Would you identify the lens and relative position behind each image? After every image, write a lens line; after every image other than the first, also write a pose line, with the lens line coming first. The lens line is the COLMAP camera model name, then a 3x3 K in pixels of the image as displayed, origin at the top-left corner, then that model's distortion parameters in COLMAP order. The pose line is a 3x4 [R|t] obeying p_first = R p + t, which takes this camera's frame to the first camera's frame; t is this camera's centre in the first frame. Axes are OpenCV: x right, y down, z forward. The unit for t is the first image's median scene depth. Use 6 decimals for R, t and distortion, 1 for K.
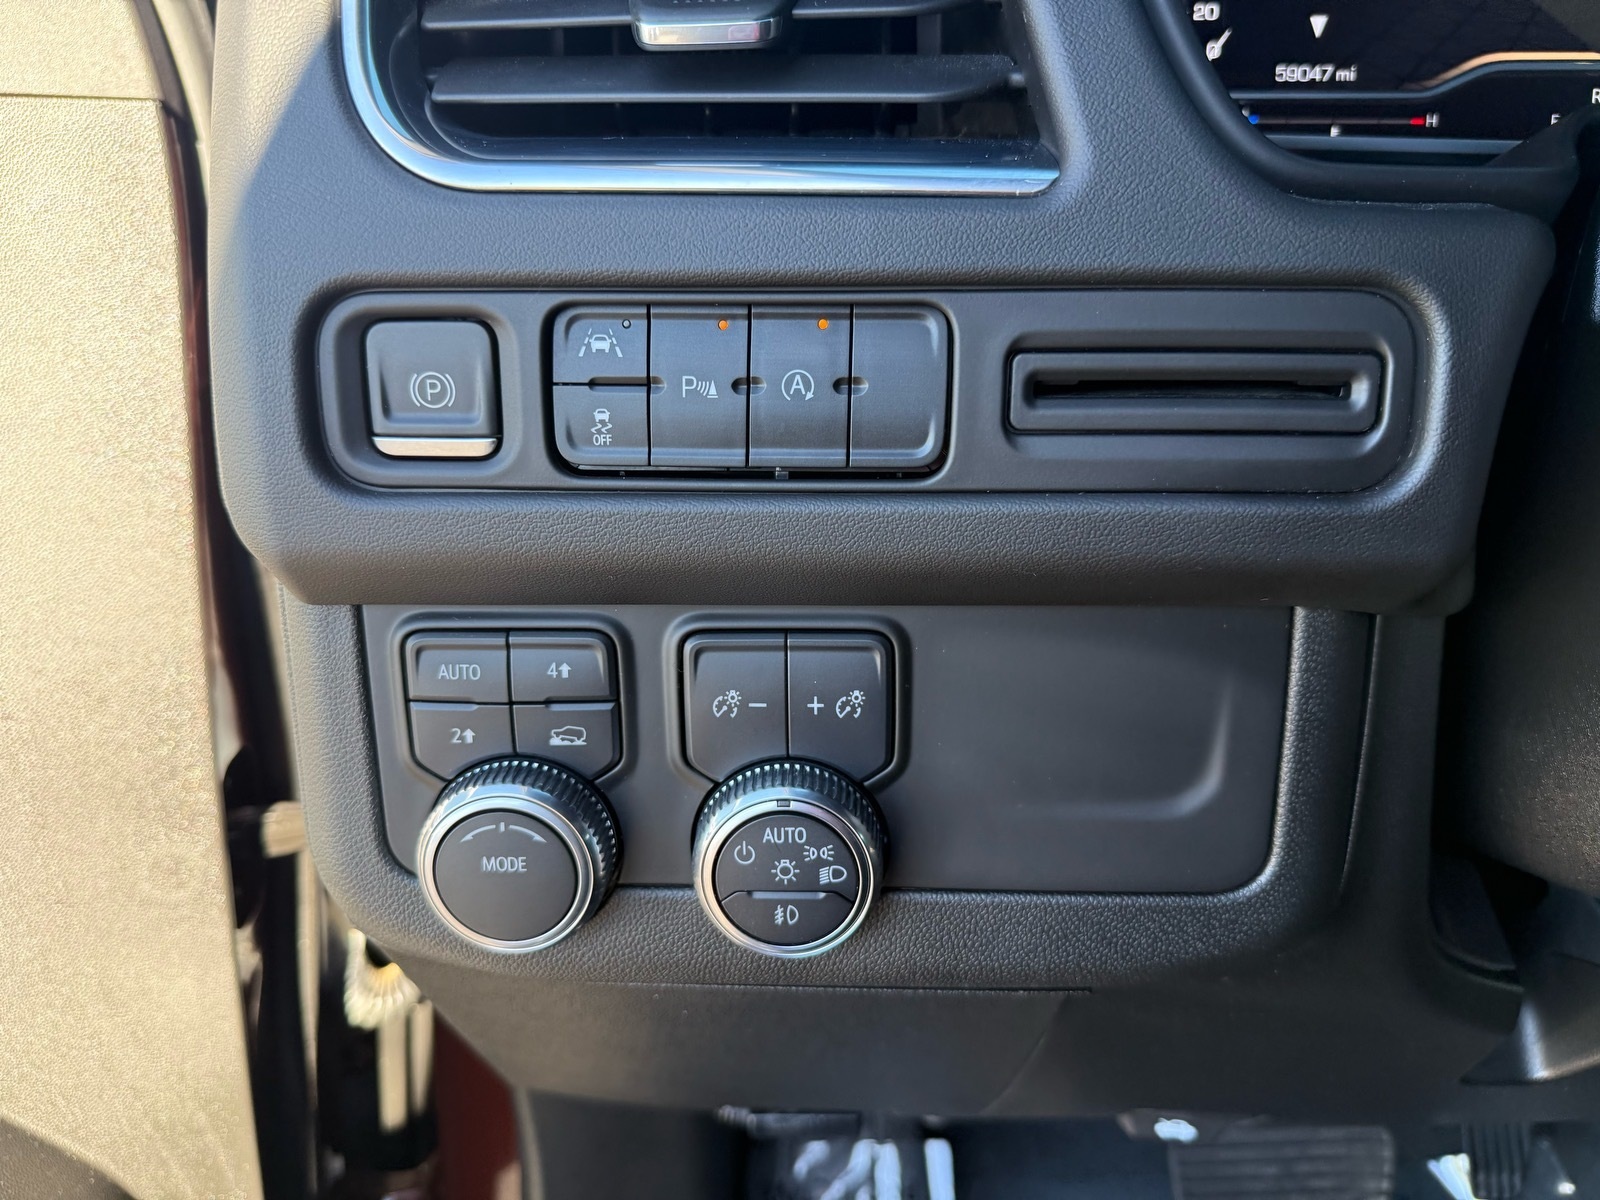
lens RADIAL K [[1145.8, 0, 795.6], [0, 1145.8, 607.3], [0, 0, 1]] dist [0.025841, -0.051606]
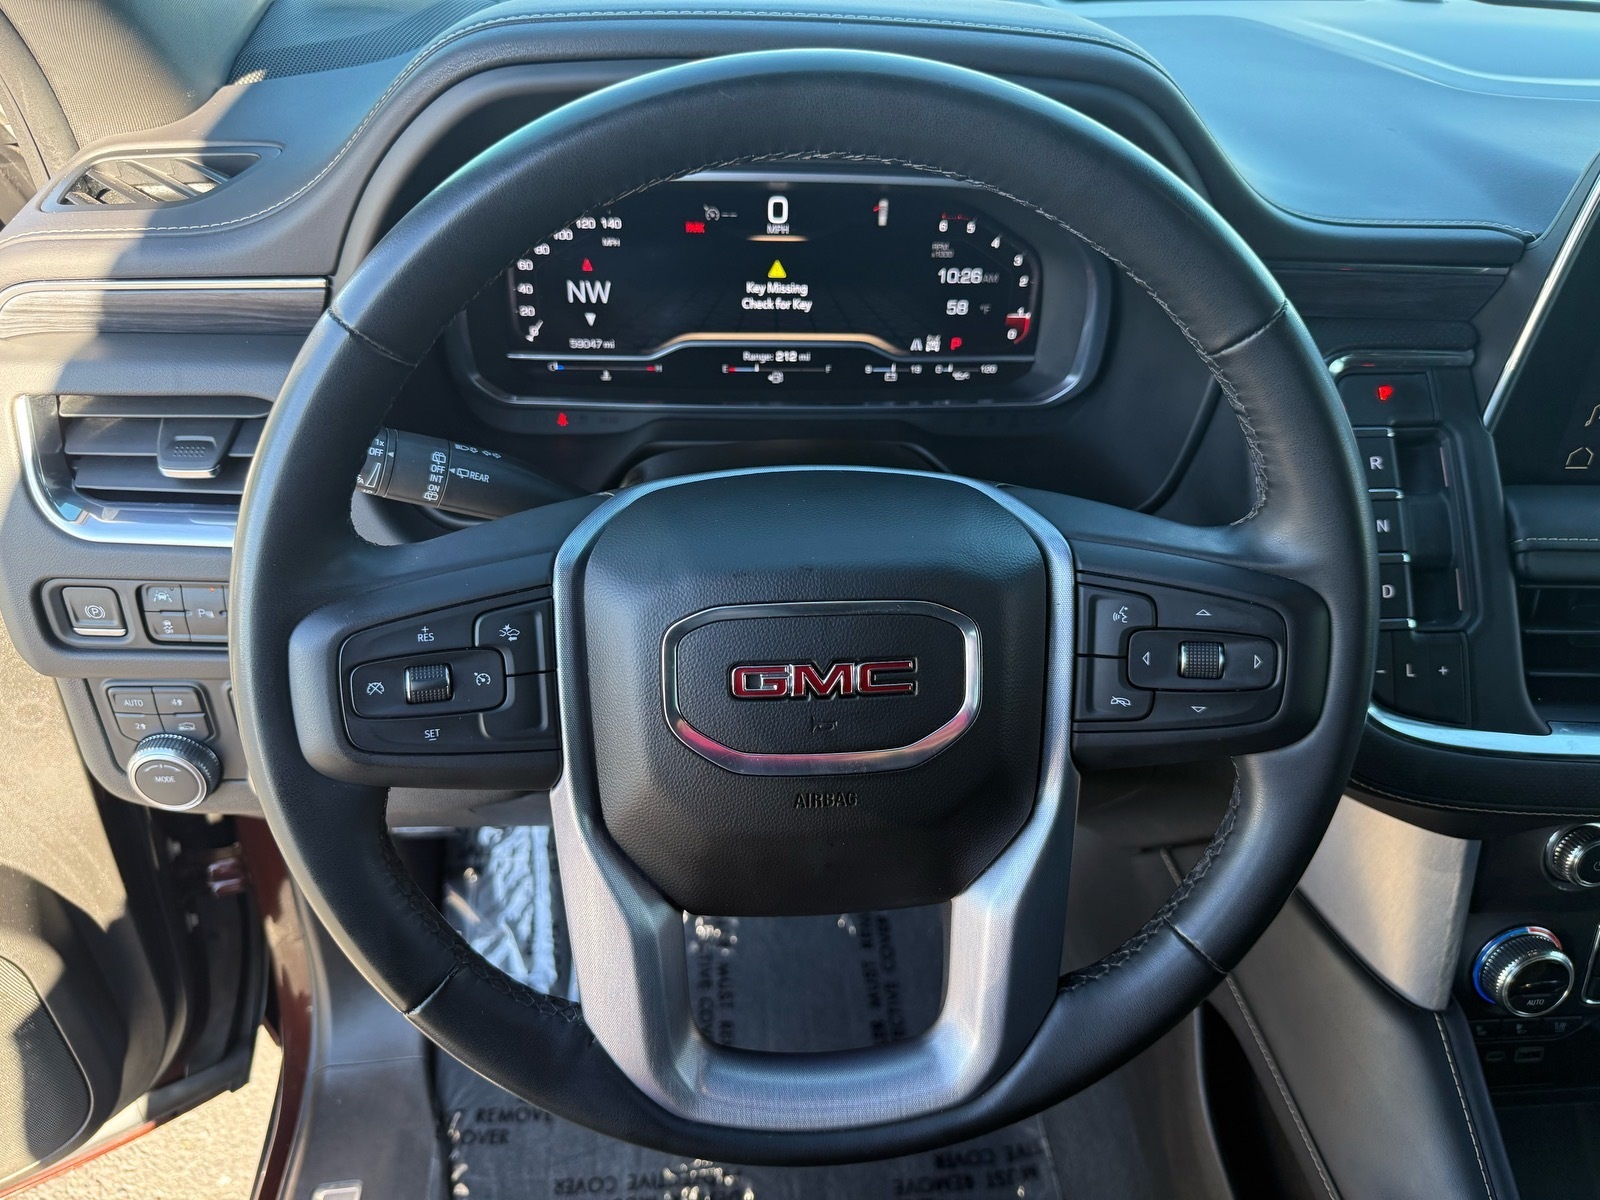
lens RADIAL K [[1145.8, 0, 789.3], [0, 1145.8, 608.2], [0, 0, 1]] dist [0.025841, -0.051606]
pose [[0.996953, -0.007271, 0.077668, 0.628097], [-0.016694, 0.952695, 0.303470, -0.630766], [-0.076200, -0.303841, 0.949670, -0.921337]]
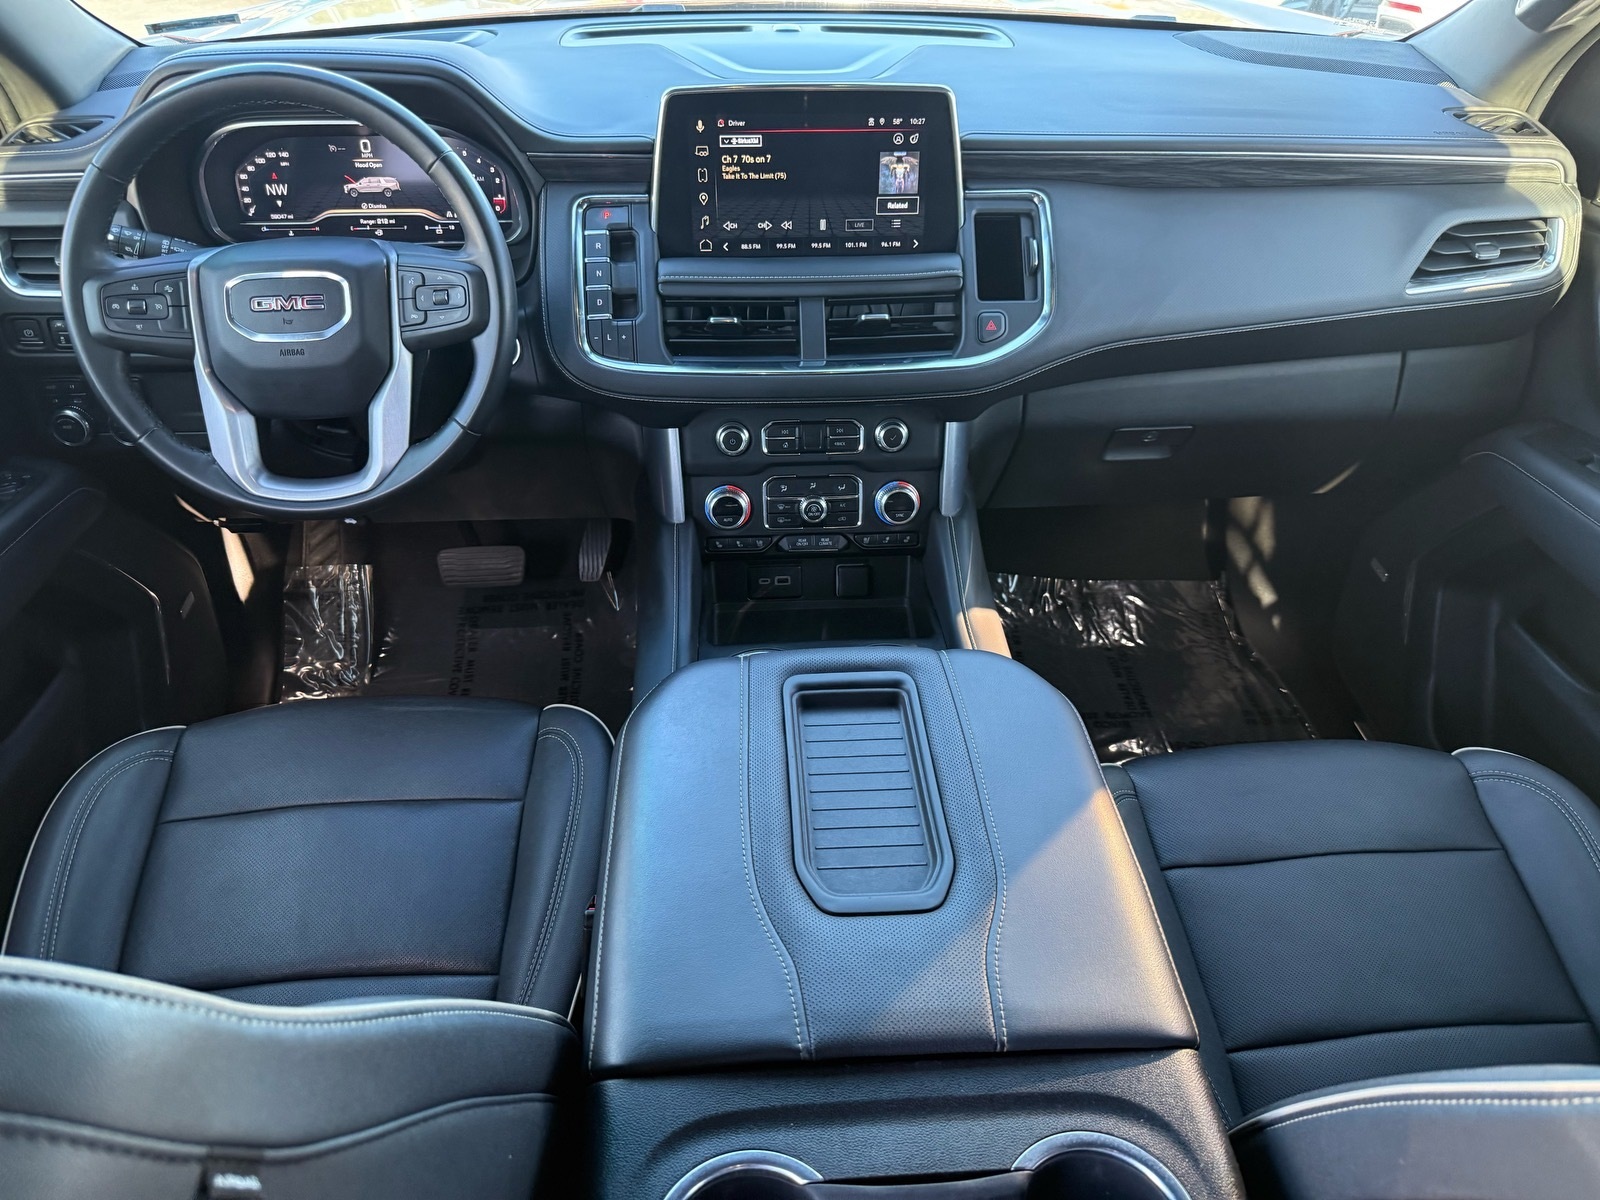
lens RADIAL K [[1145.8, 0, 806.9], [0, 1145.8, 611.1], [0, 0, 1]] dist [0.025841, -0.051606]
pose [[0.997627, -0.025641, 0.063893, 1.885057], [0.006242, 0.957919, 0.286969, -0.300309], [-0.068563, -0.285890, 0.955807, -3.037531]]
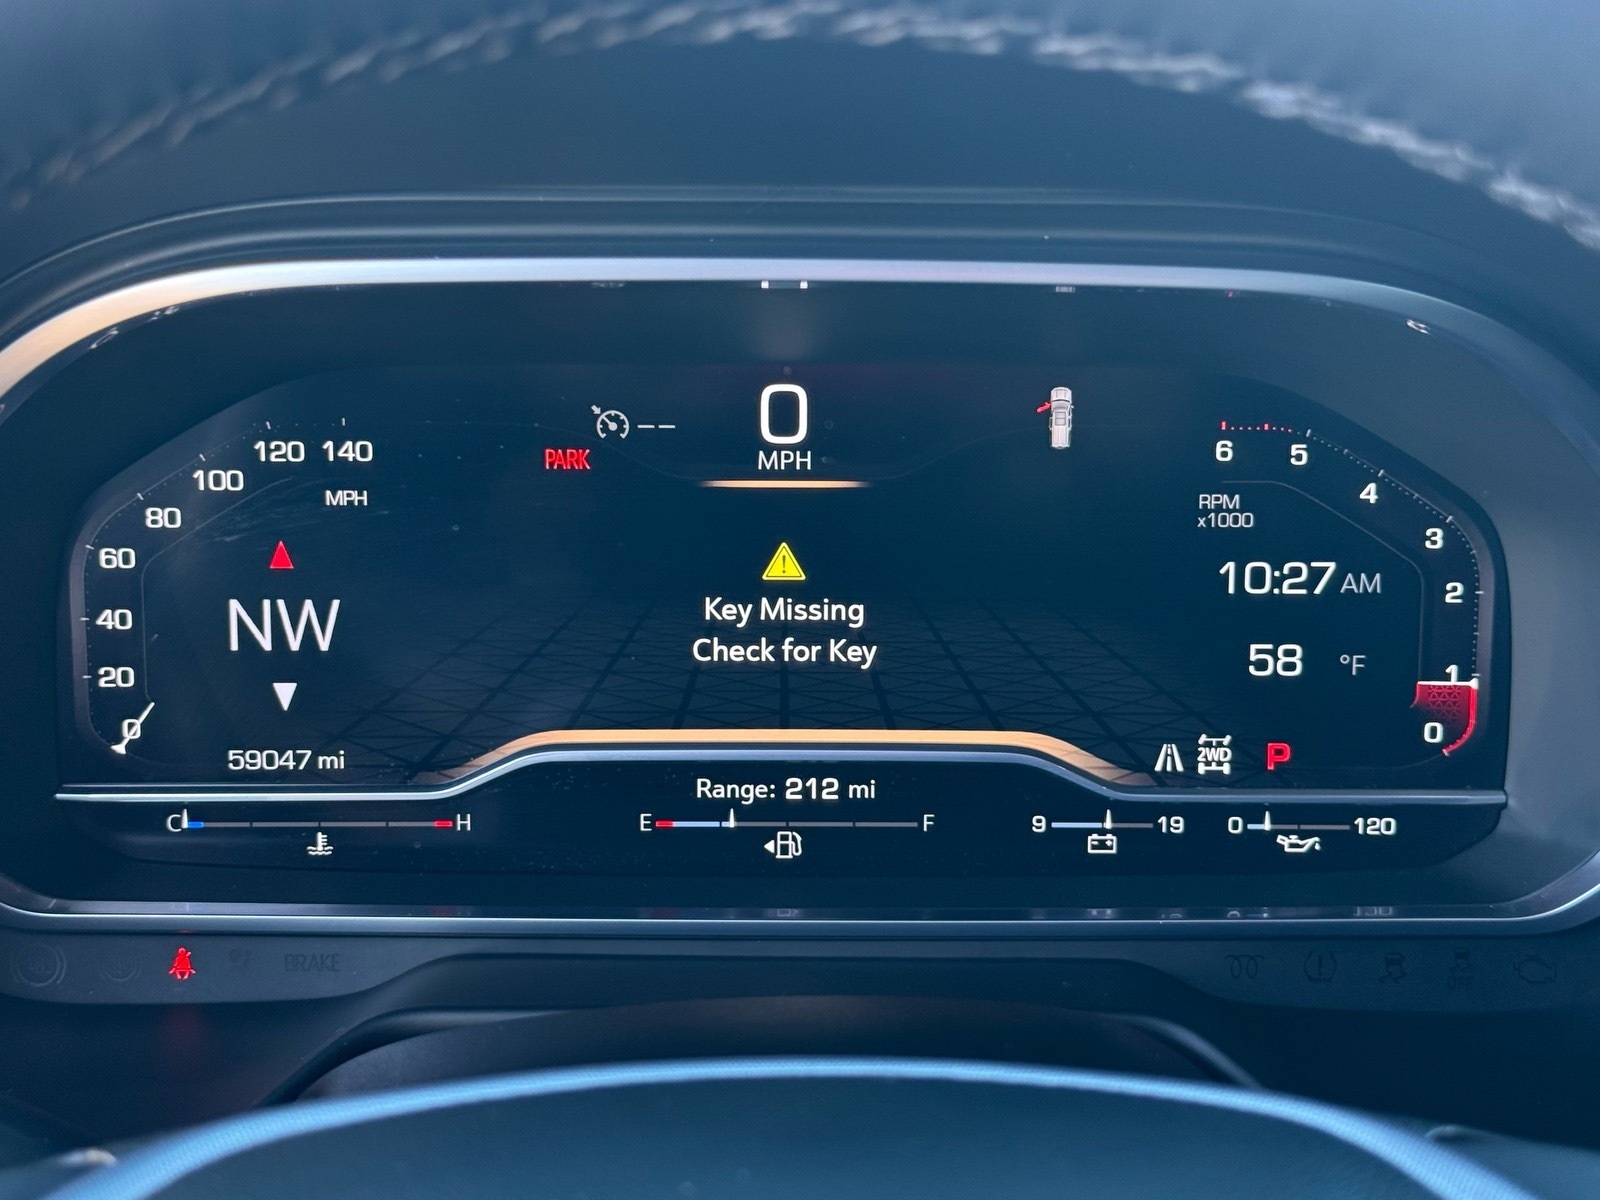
lens RADIAL K [[2452.0, 0, 796.7], [0, 2452.0, 606.7], [0, 0, 1]] dist [0.152494, 0.000000]
pose [[0.999874, 0.004108, 0.015332, 0.740941], [-0.003743, 0.999710, -0.023782, -0.526734], [-0.015425, 0.023722, 0.999600, -0.489561]]
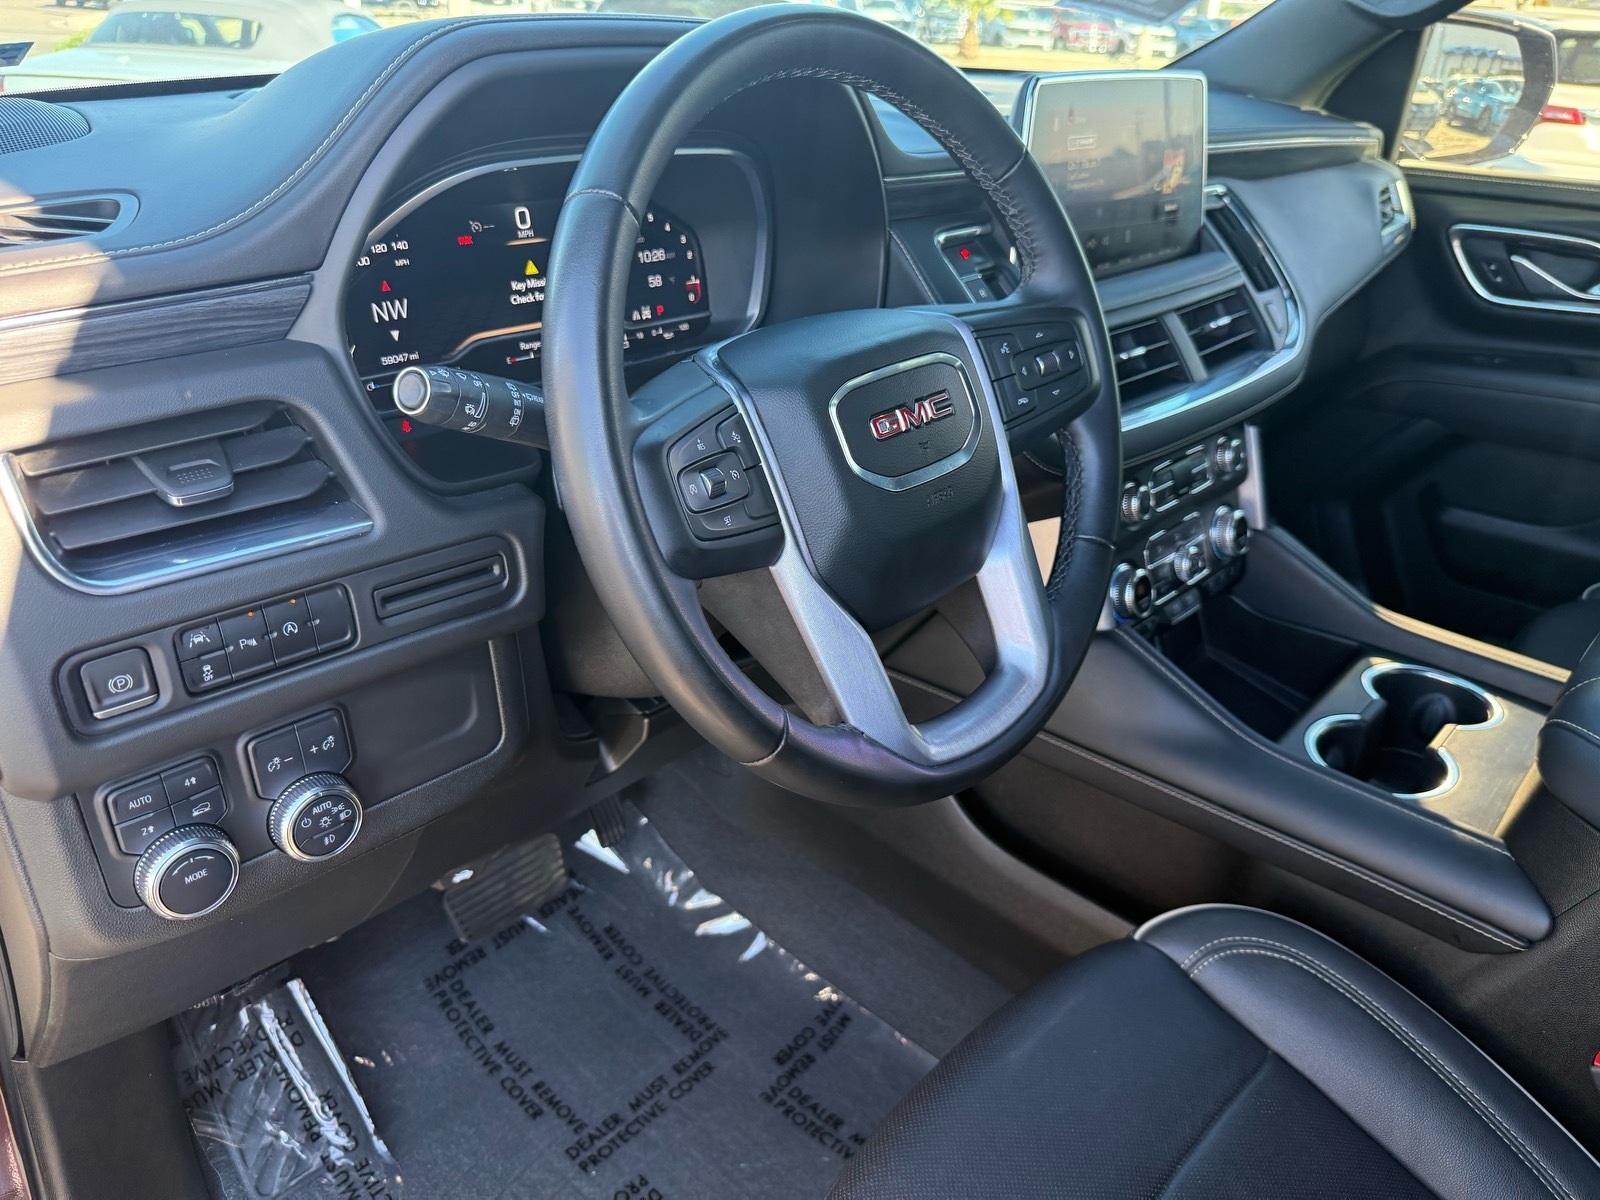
lens RADIAL K [[1145.8, 0, 789.2], [0, 1145.8, 582.8], [0, 0, 1]] dist [0.025841, -0.051606]
pose [[0.679784, -0.293522, 0.672115, -0.563321], [0.206285, 0.955947, 0.208837, -0.369554], [-0.703804, -0.003317, 0.710386, -0.917586]]
